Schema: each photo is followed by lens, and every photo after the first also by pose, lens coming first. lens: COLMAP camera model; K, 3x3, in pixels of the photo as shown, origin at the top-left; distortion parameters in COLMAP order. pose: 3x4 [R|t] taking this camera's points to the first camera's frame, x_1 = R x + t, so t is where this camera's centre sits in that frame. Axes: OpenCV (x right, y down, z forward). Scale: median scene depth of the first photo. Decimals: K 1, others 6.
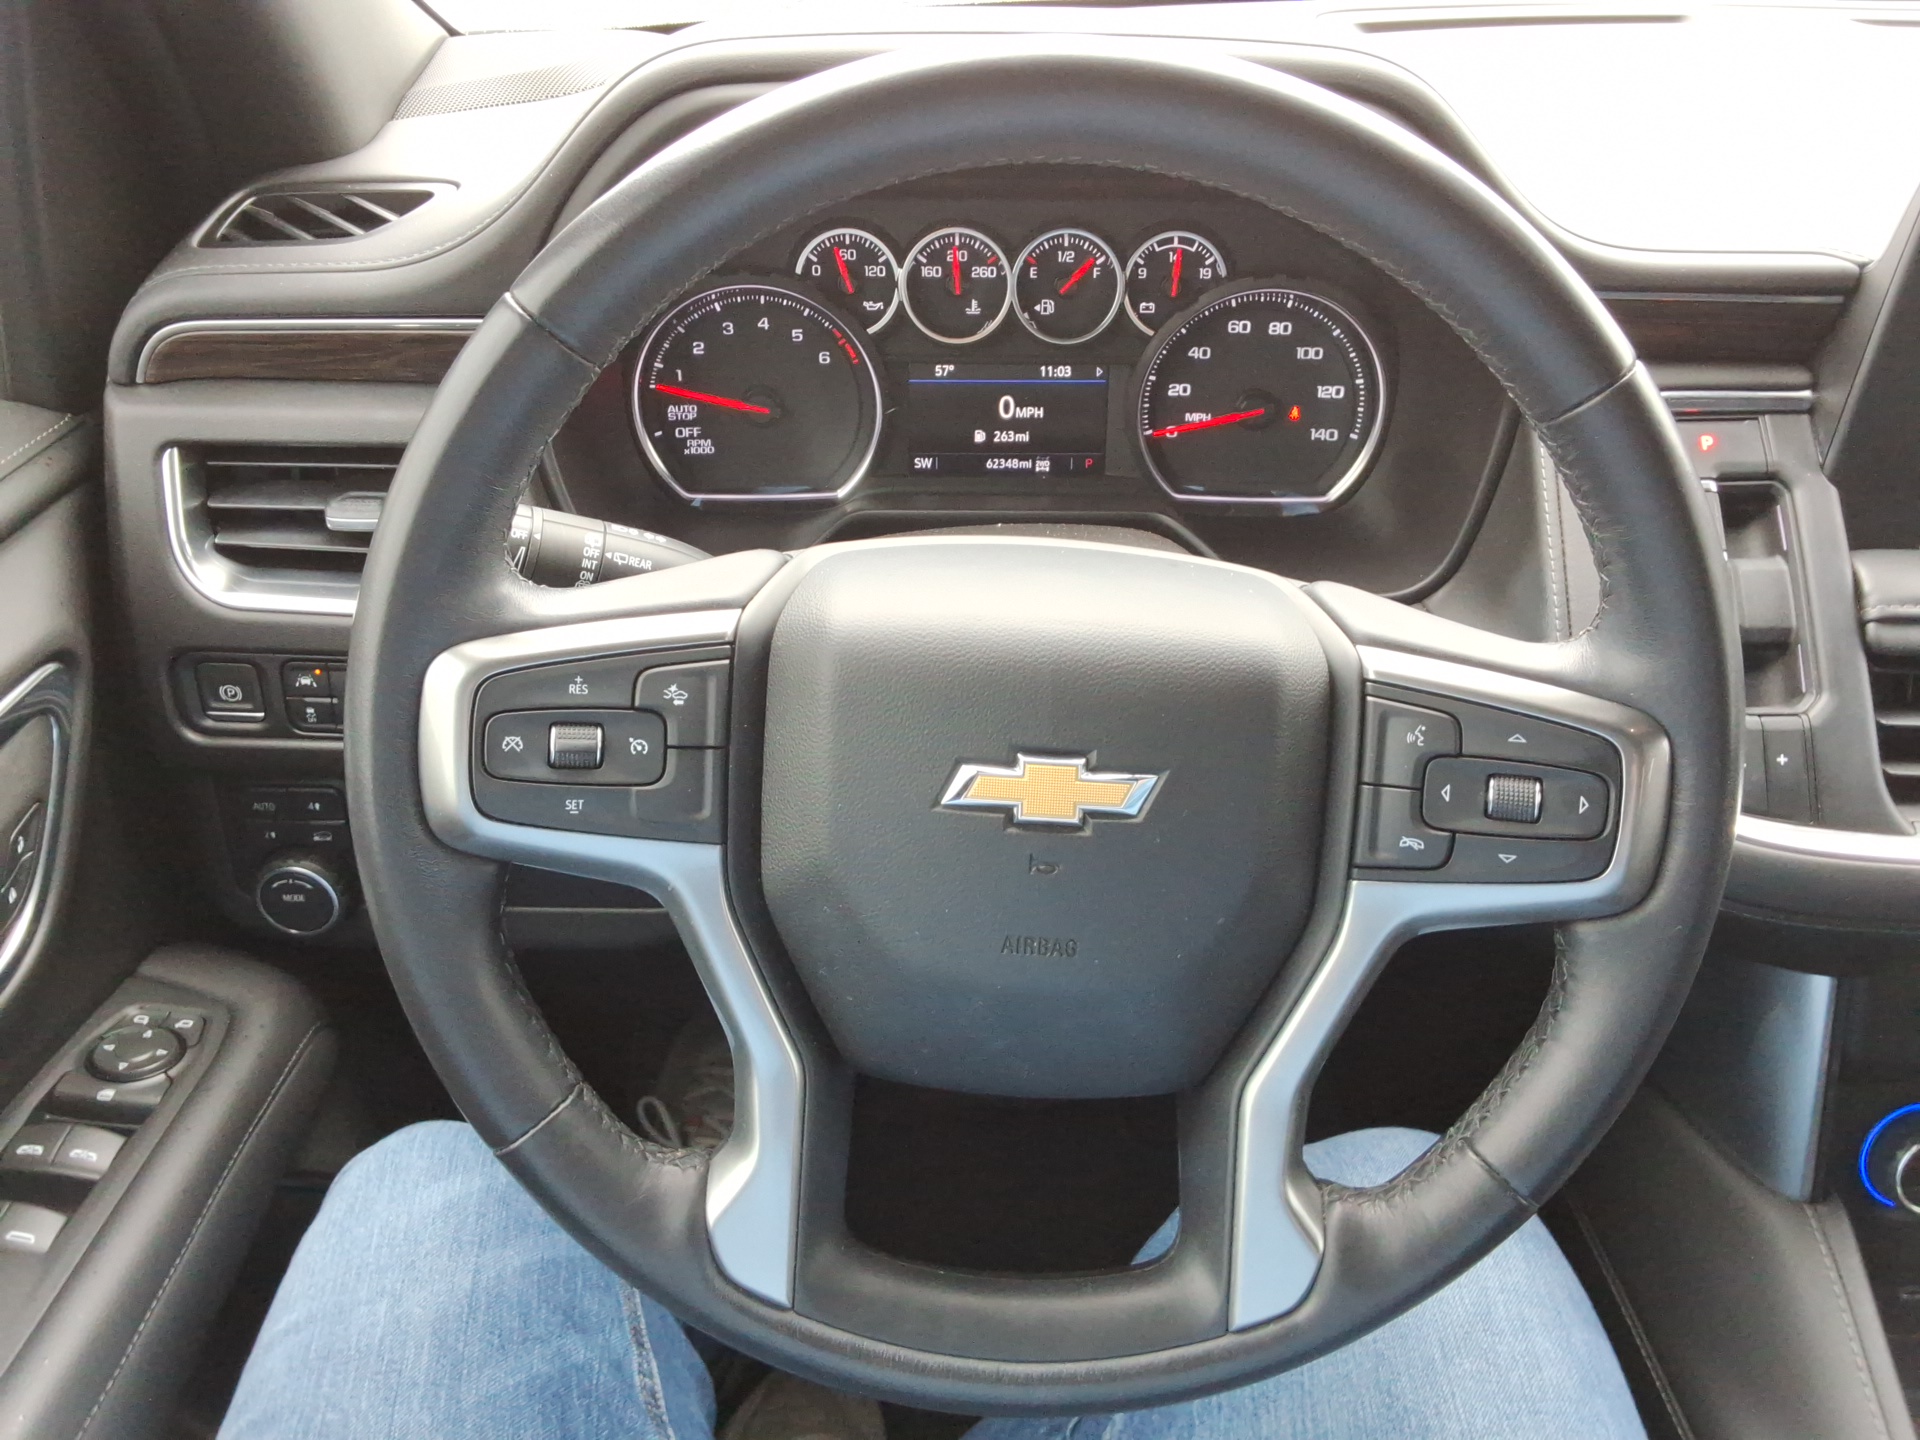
lens RADIAL K [[1556.5, 0, 962.3], [0, 1556.5, 699.3], [0, 0, 1]] dist [0.174943, -0.293207]
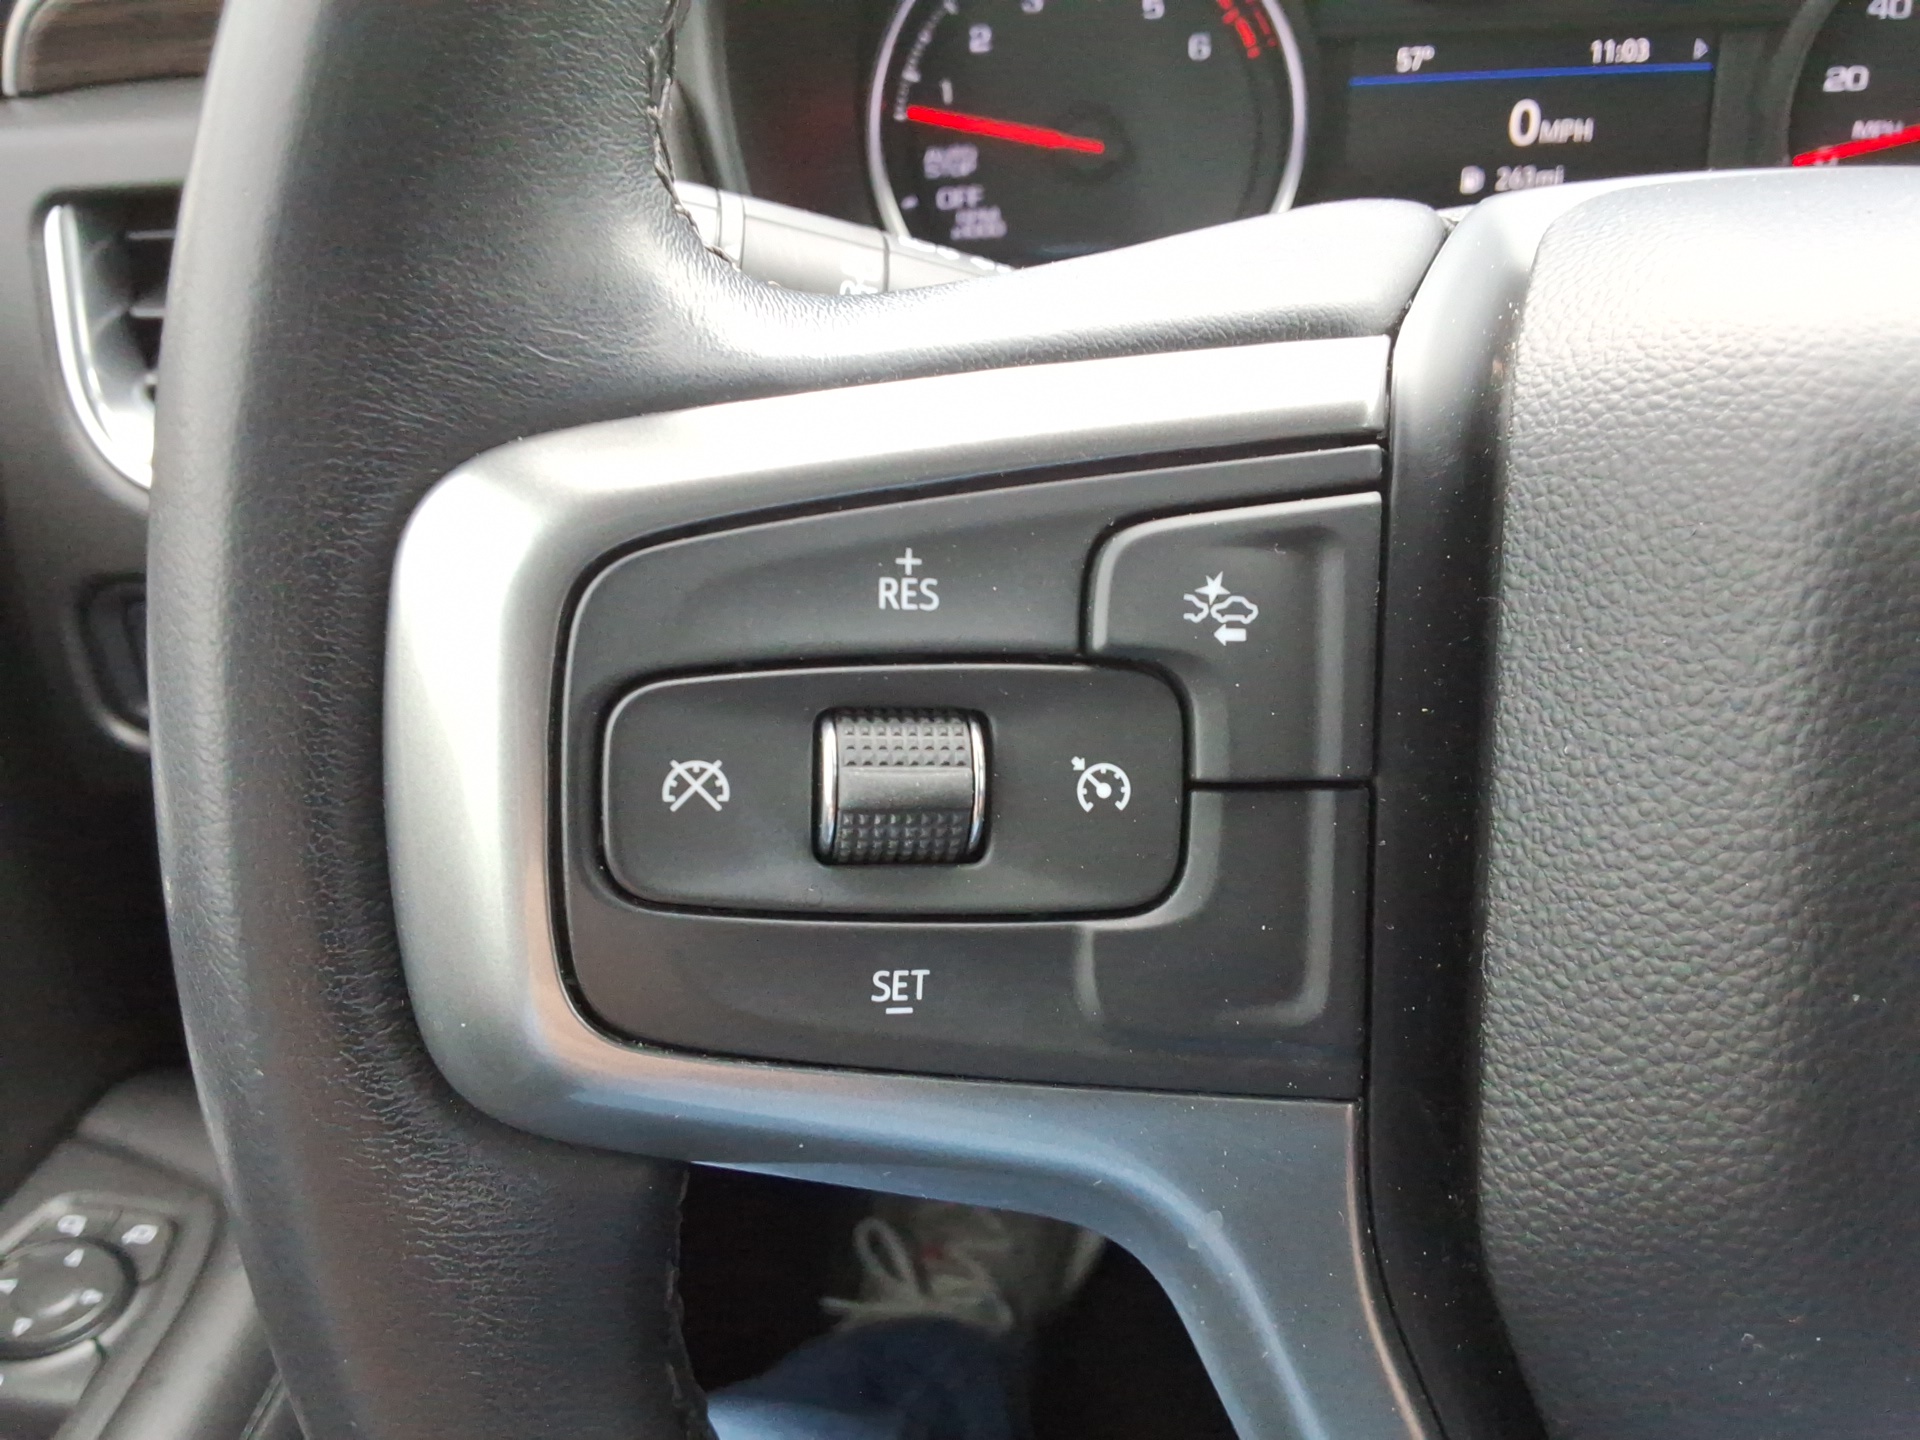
lens RADIAL K [[1556.5, 0, 962.3], [0, 1556.5, 699.3], [0, 0, 1]] dist [0.174943, -0.293207]
pose [[0.995335, -0.016199, -0.095105, -0.132557], [0.017972, 0.999680, 0.017813, 0.005142], [0.094786, -0.019439, 0.995308, 0.455453]]
